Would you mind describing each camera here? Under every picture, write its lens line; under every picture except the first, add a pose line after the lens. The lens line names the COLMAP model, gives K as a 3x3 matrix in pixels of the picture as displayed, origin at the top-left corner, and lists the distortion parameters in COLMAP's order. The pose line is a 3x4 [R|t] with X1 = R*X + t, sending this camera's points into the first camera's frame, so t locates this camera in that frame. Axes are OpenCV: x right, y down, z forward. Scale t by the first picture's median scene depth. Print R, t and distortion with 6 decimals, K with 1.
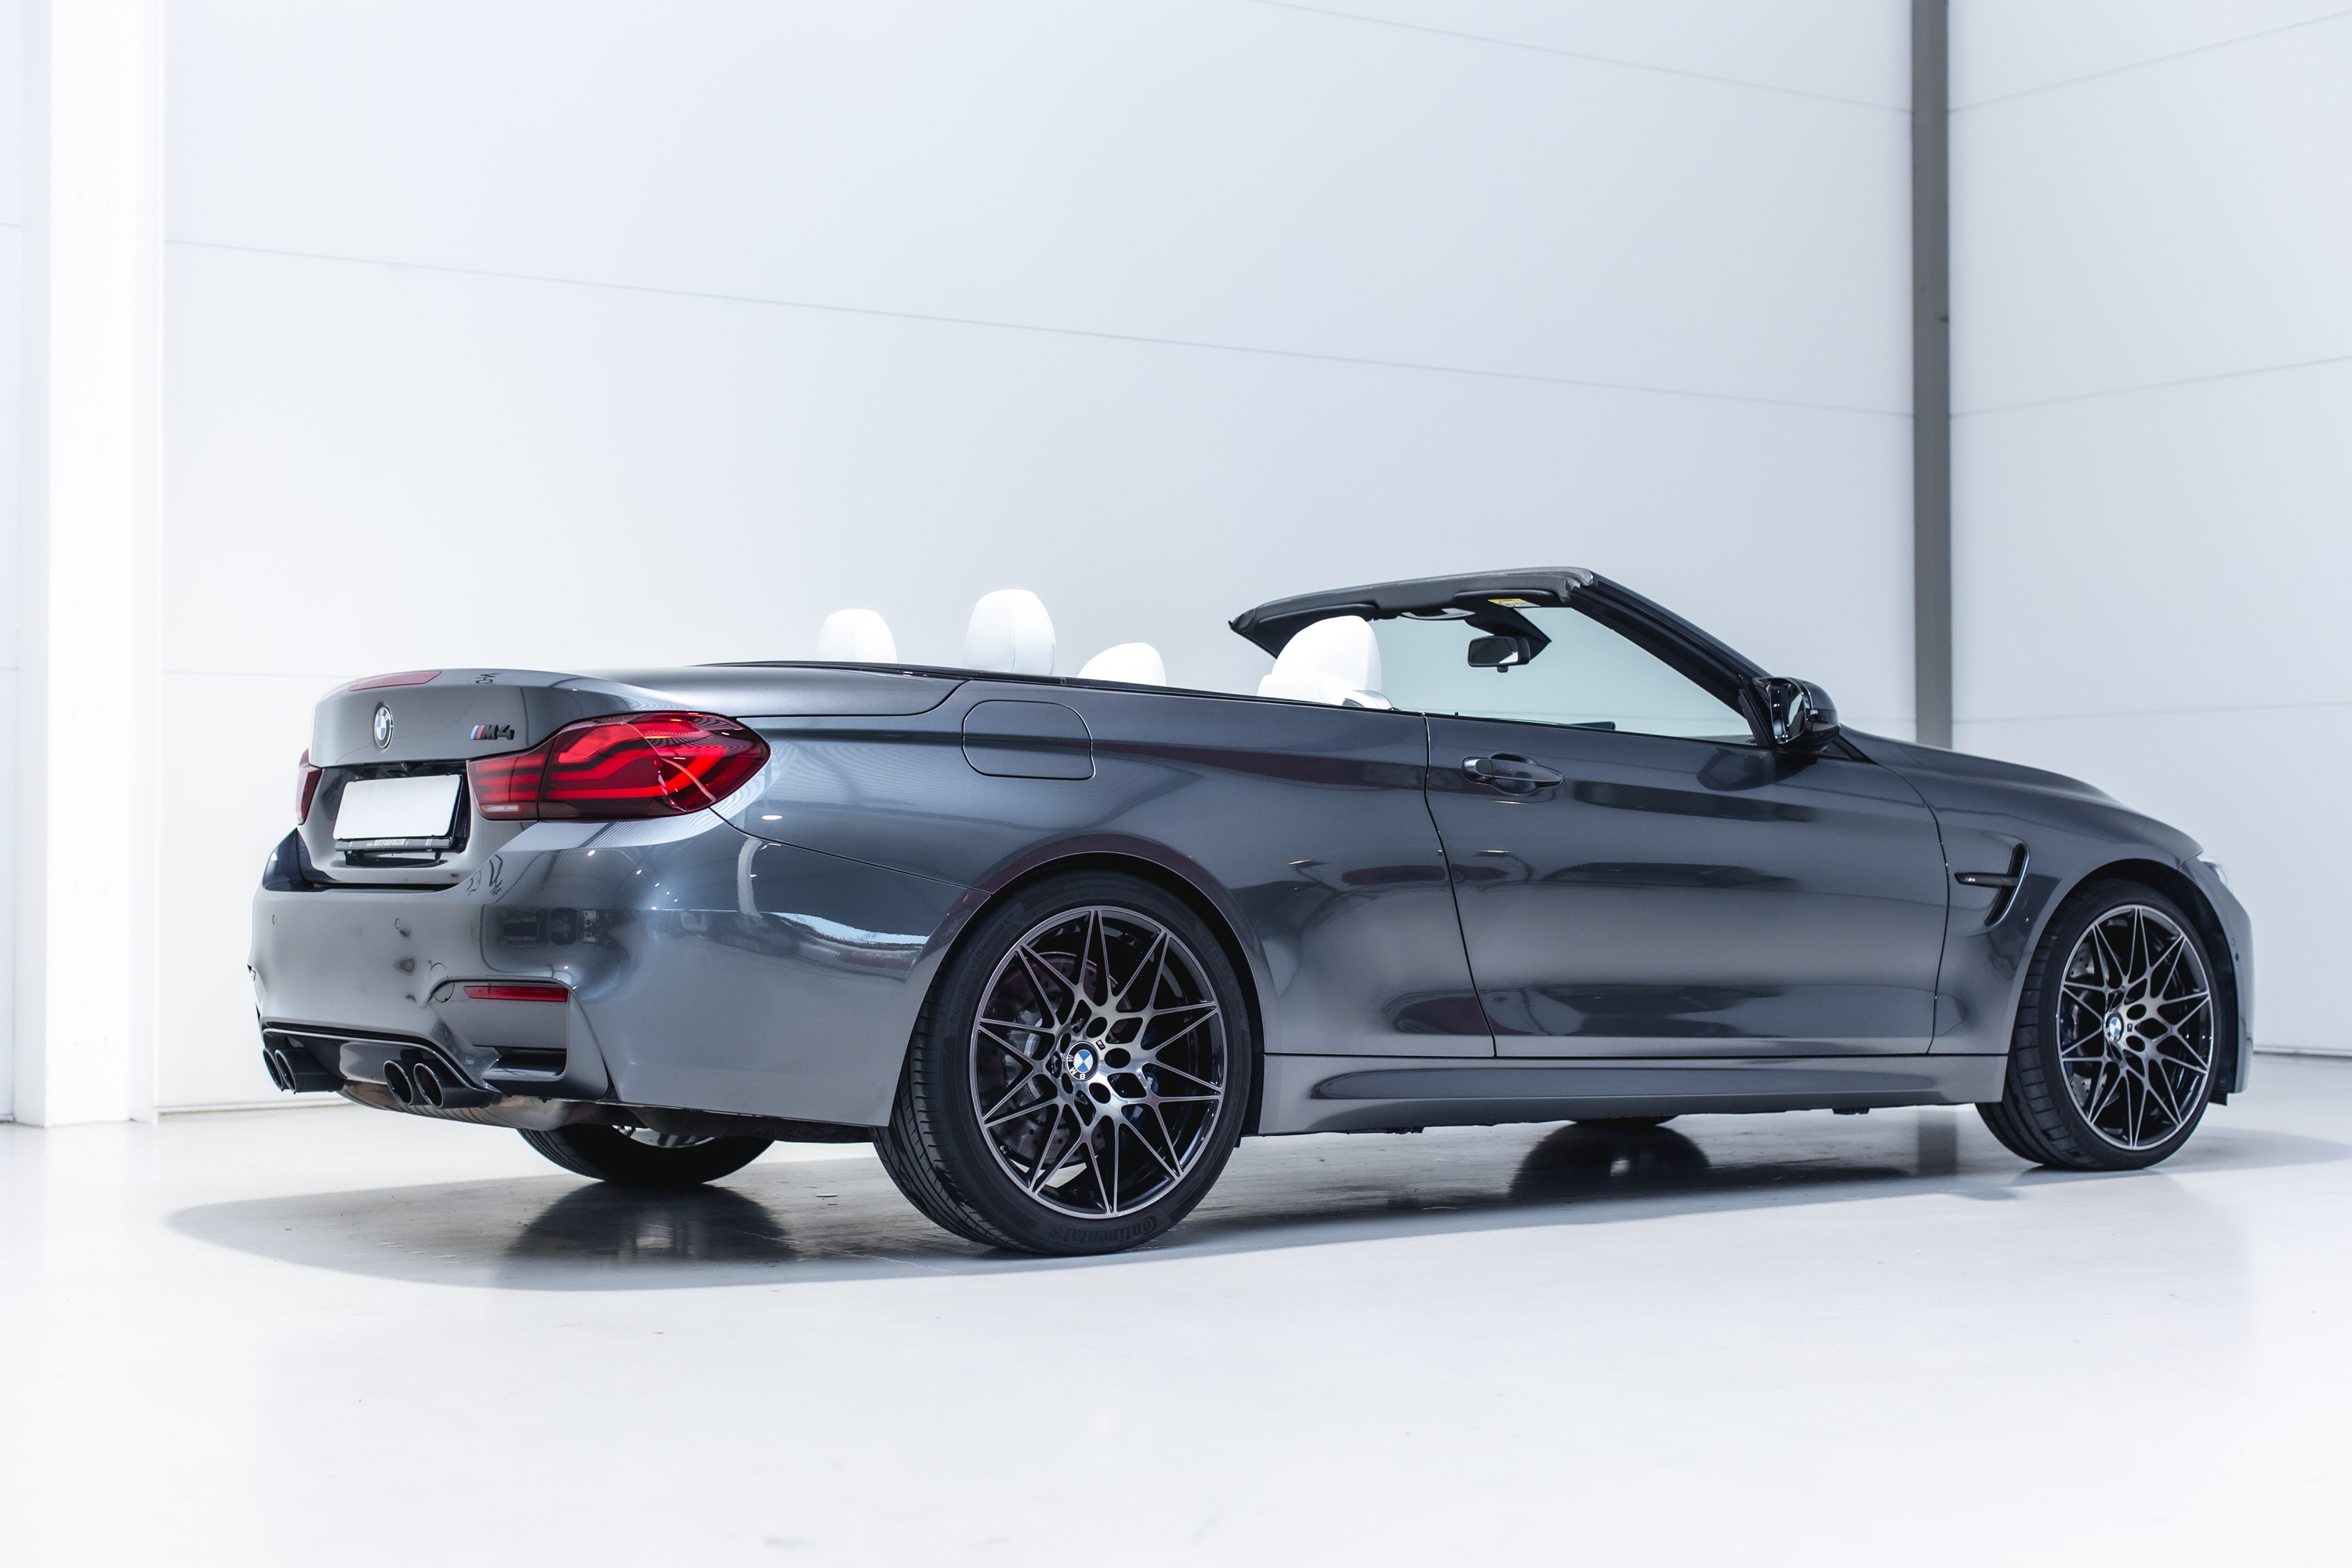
lens RADIAL K [[3373.4, 0, 1175.6], [0, 3373.4, 785.0], [0, 0, 1]] dist [0.049999, 0.000000]
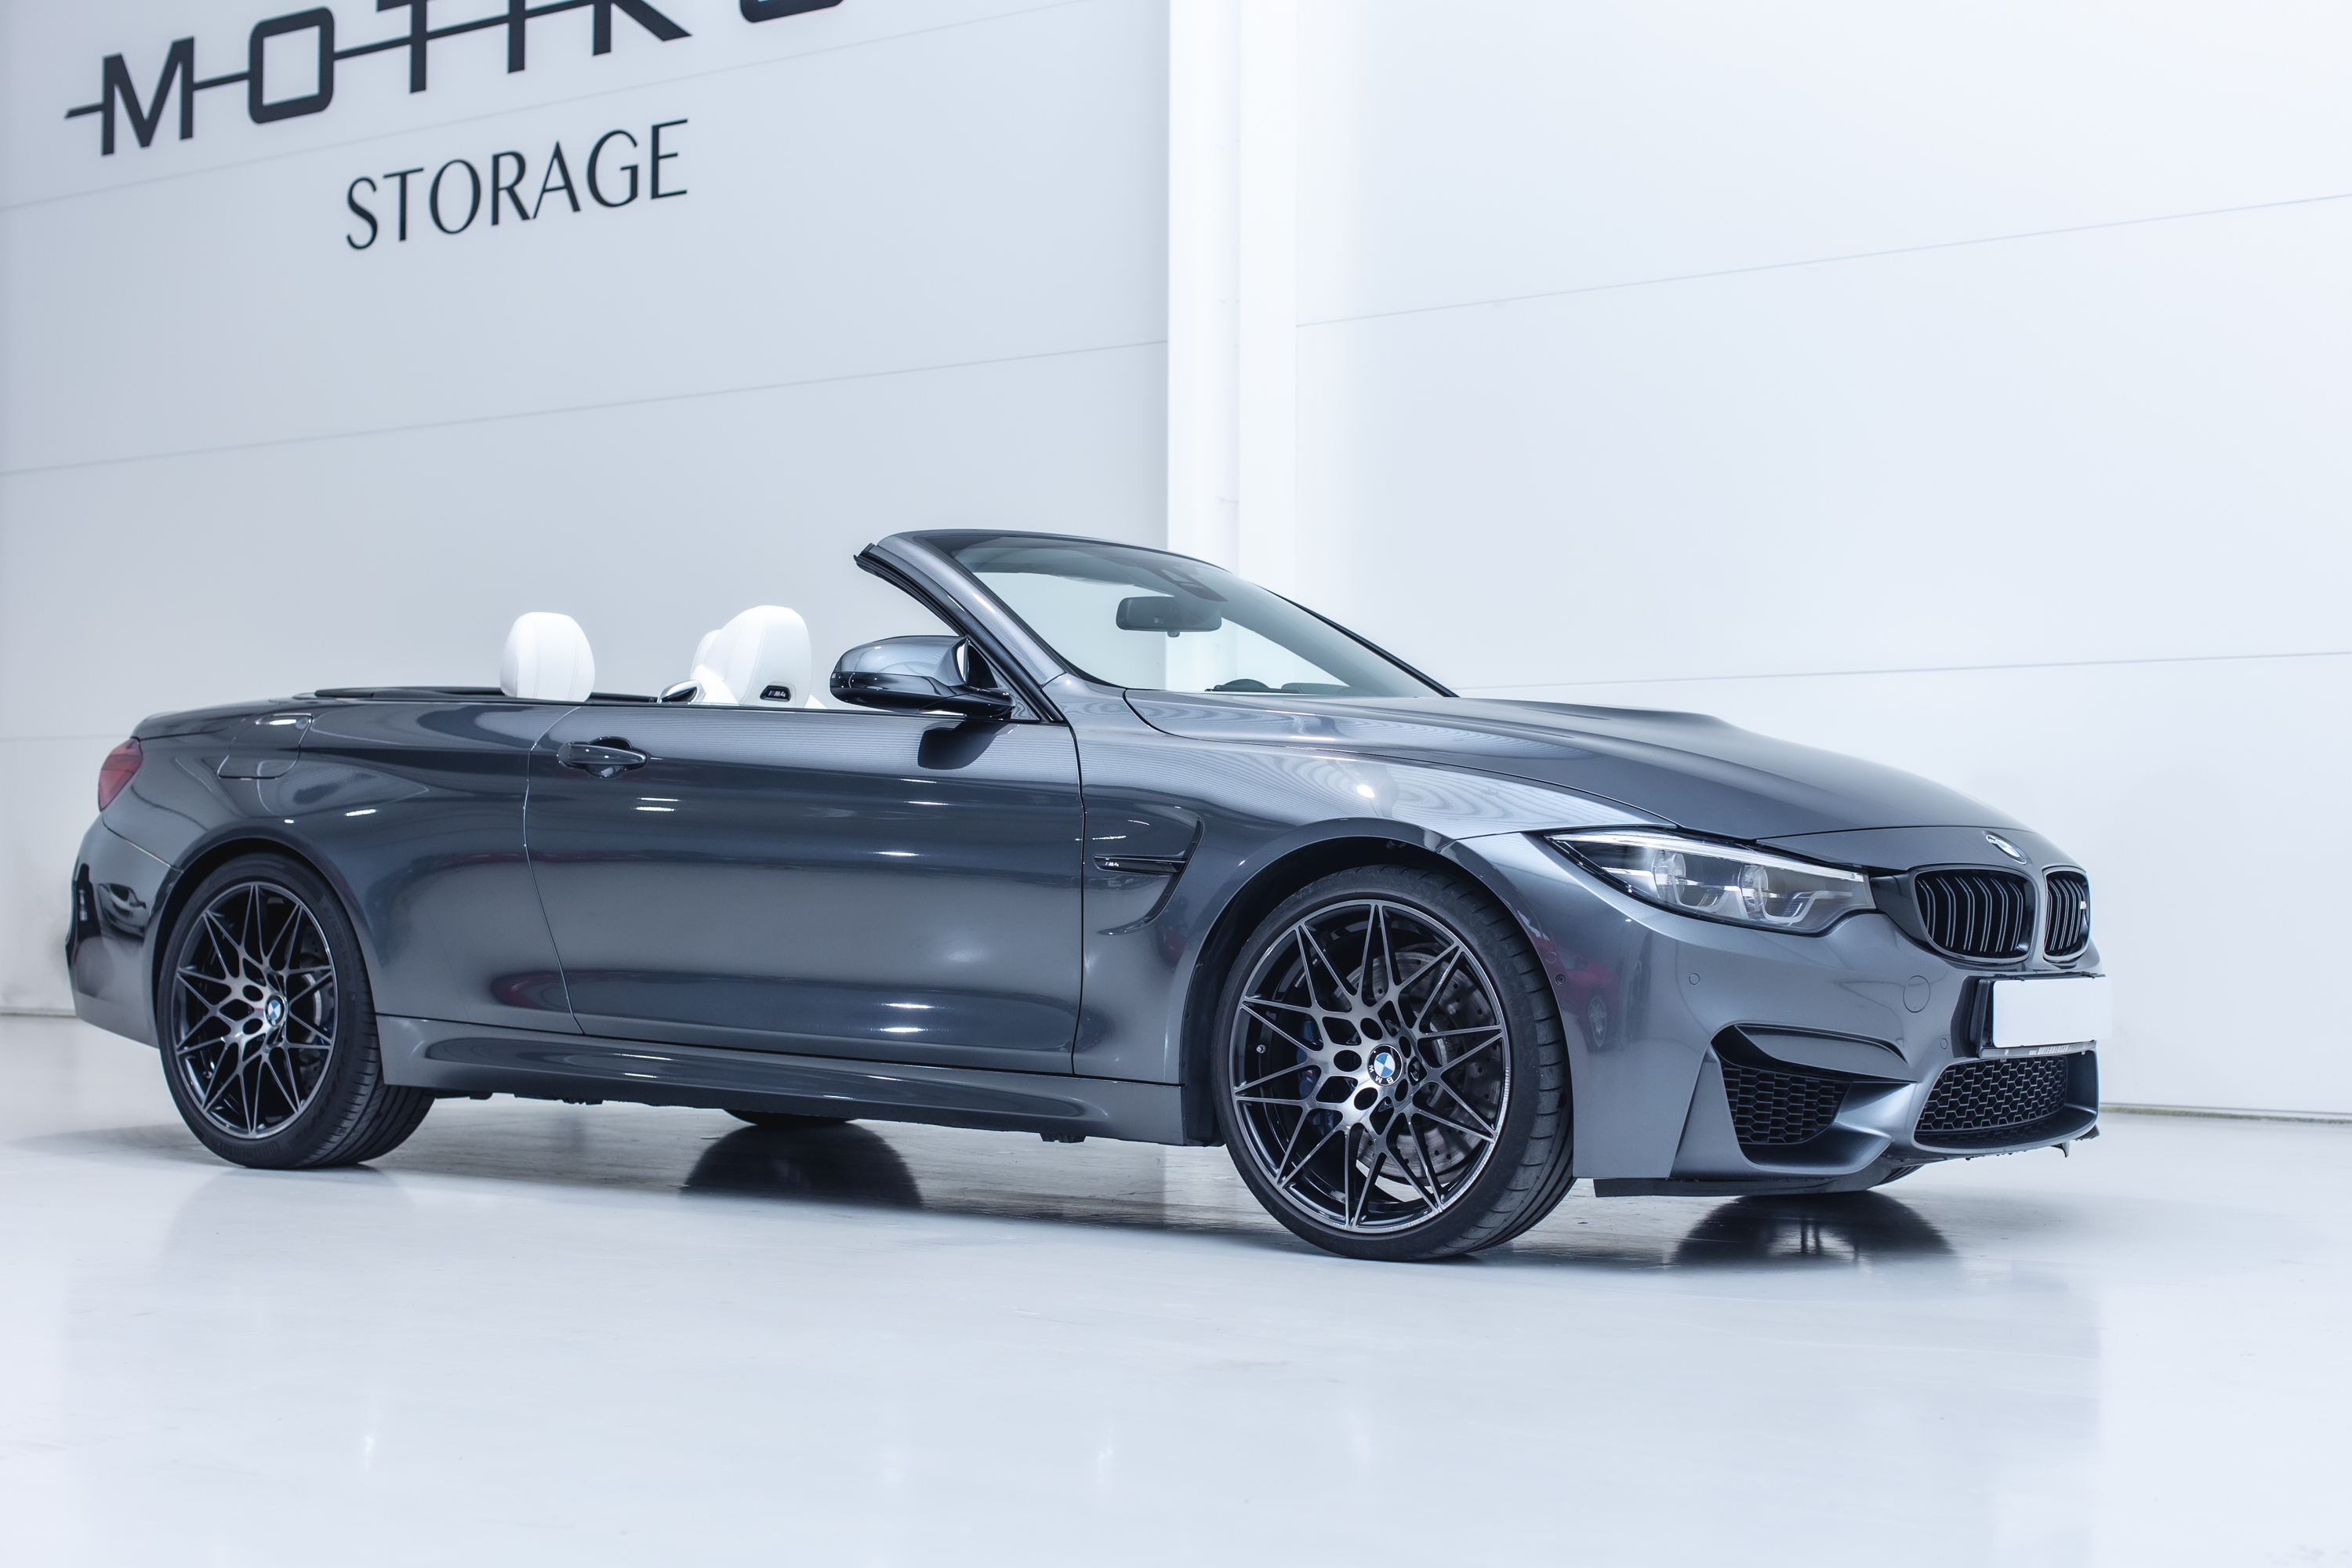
lens RADIAL K [[3373.4, 0, 1169.9], [0, 3373.4, 790.7], [0, 0, 1]] dist [0.049999, 0.000000]
pose [[0.304755, -0.025135, -0.952099, 1.206482], [0.015811, 0.999647, -0.021330, 0.033747], [0.952300, -0.008553, 0.305045, 0.920103]]
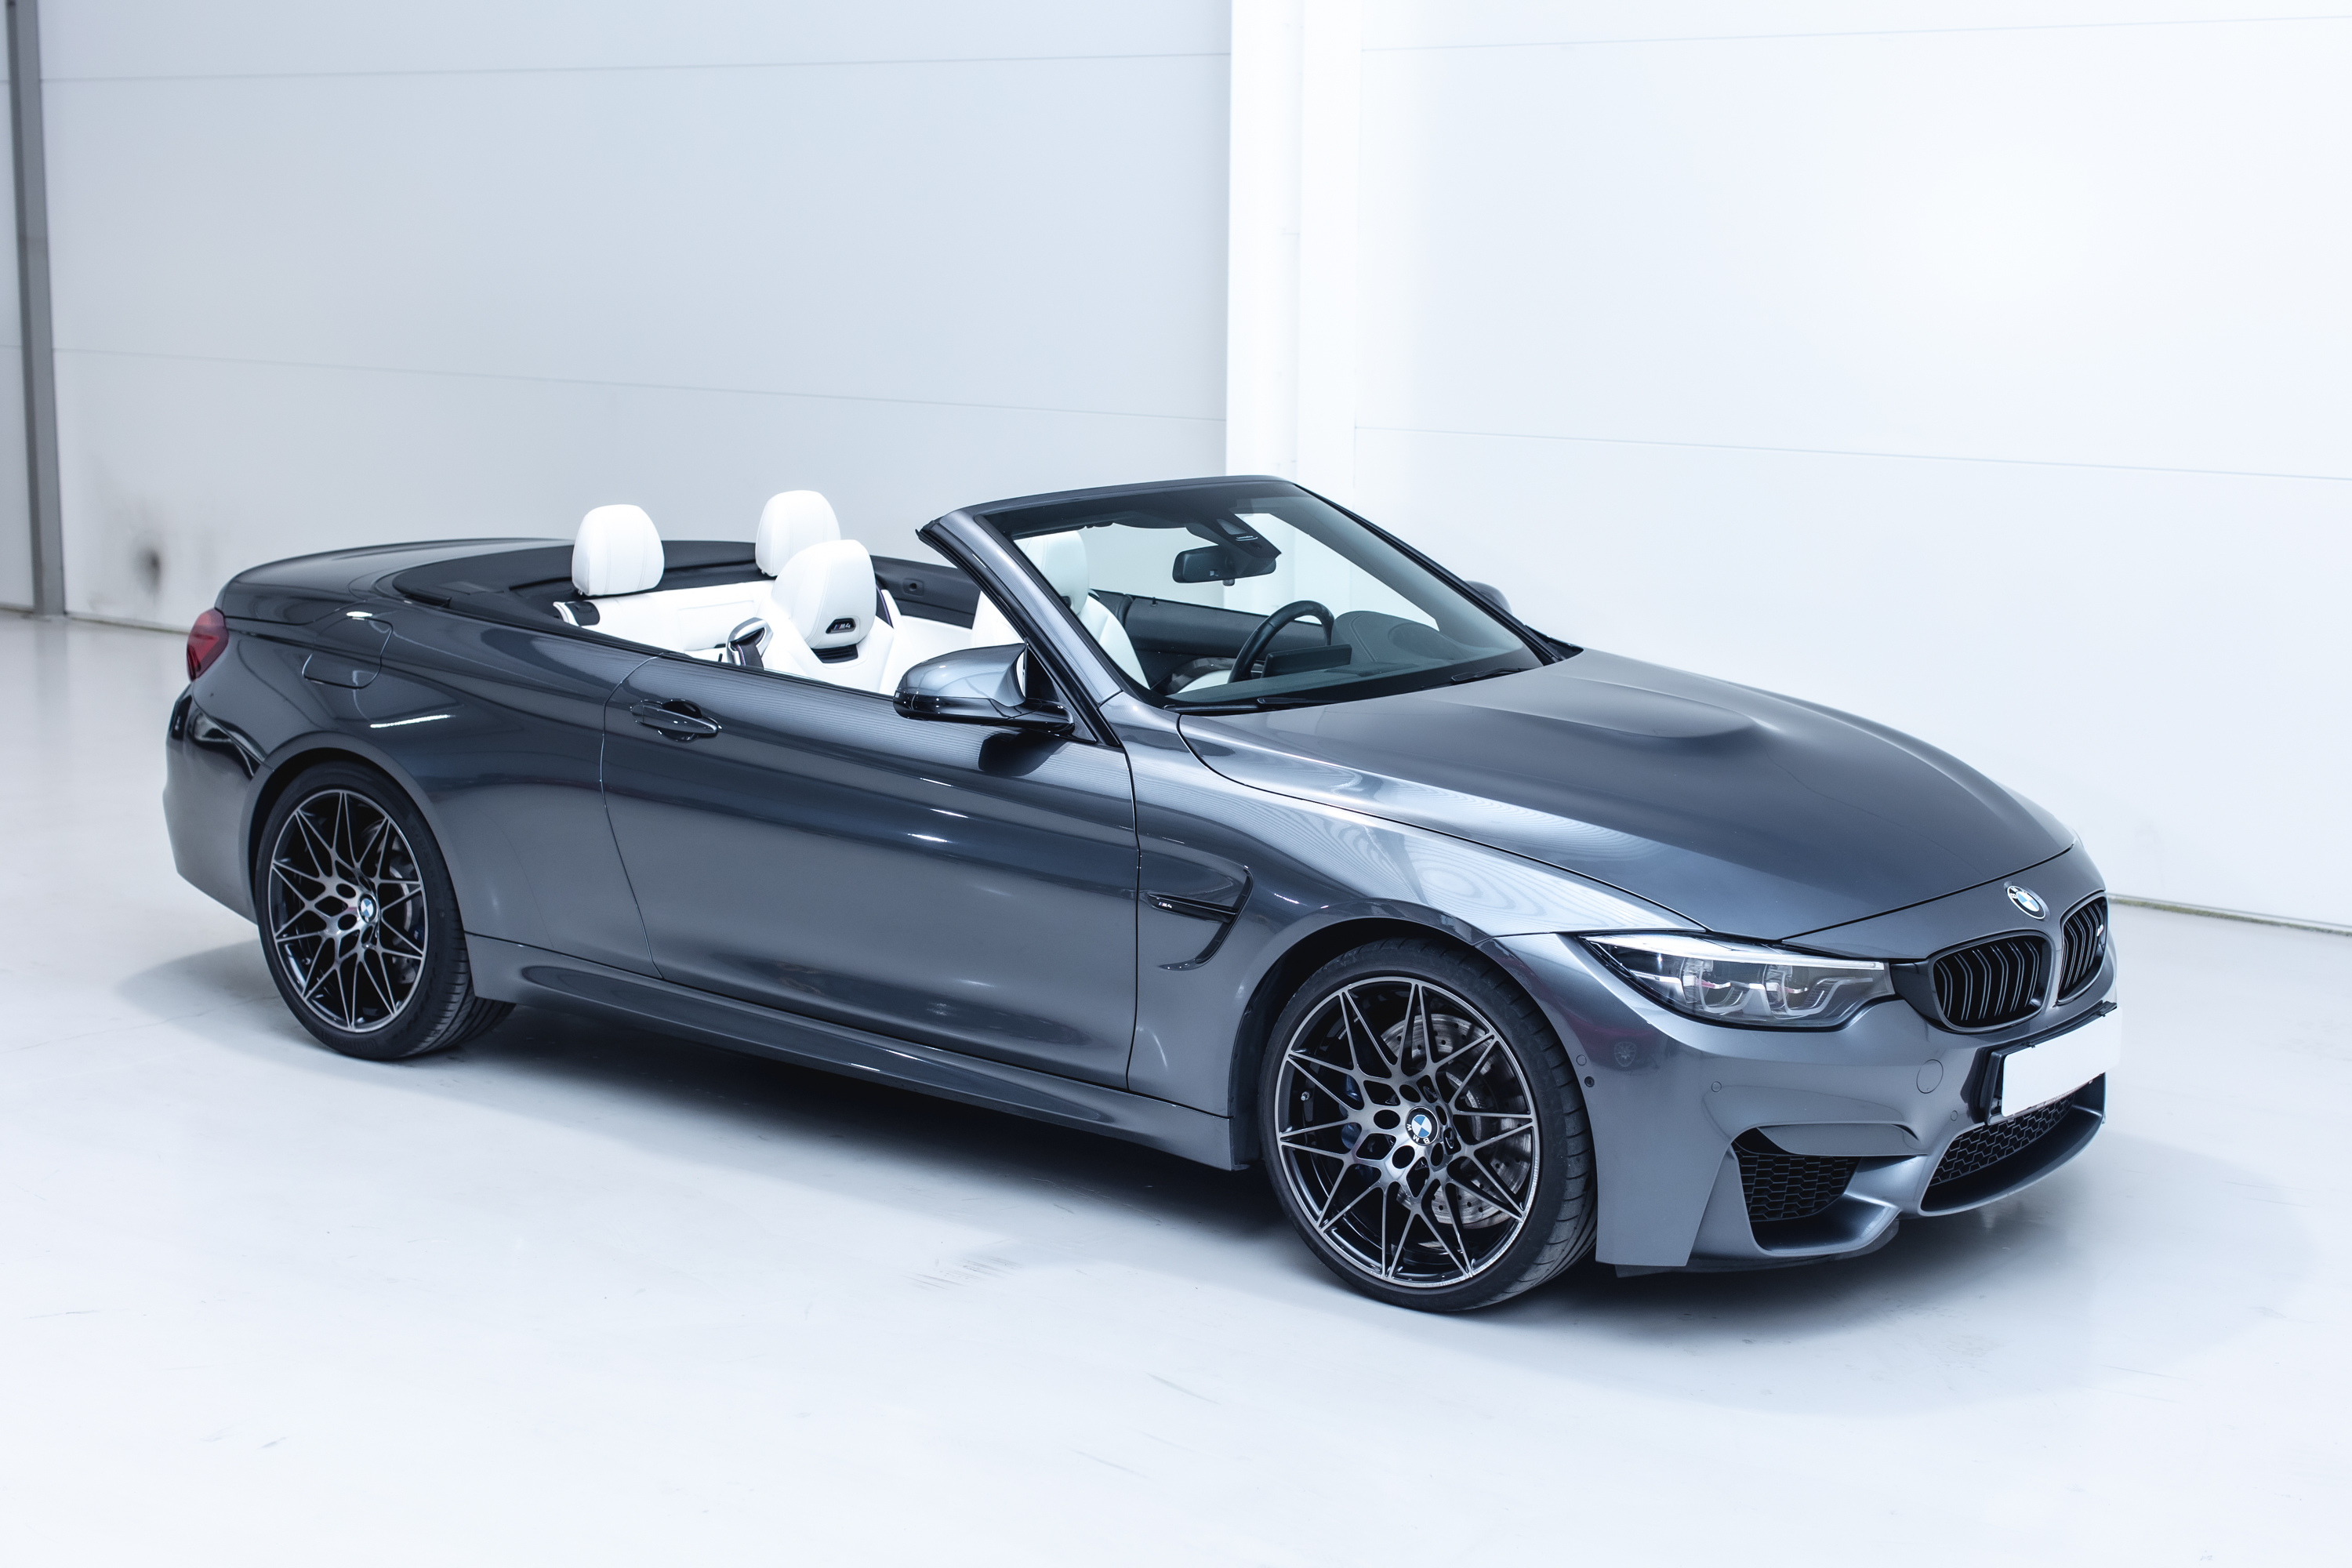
lens RADIAL K [[3373.4, 0, 1180.1], [0, 3373.4, 784.8], [0, 0, 1]] dist [0.049999, 0.000000]
pose [[0.288278, 0.159619, -0.944149, 1.228990], [0.010643, 0.985413, 0.169845, -0.172692], [0.957488, -0.059011, 0.282374, 0.920332]]
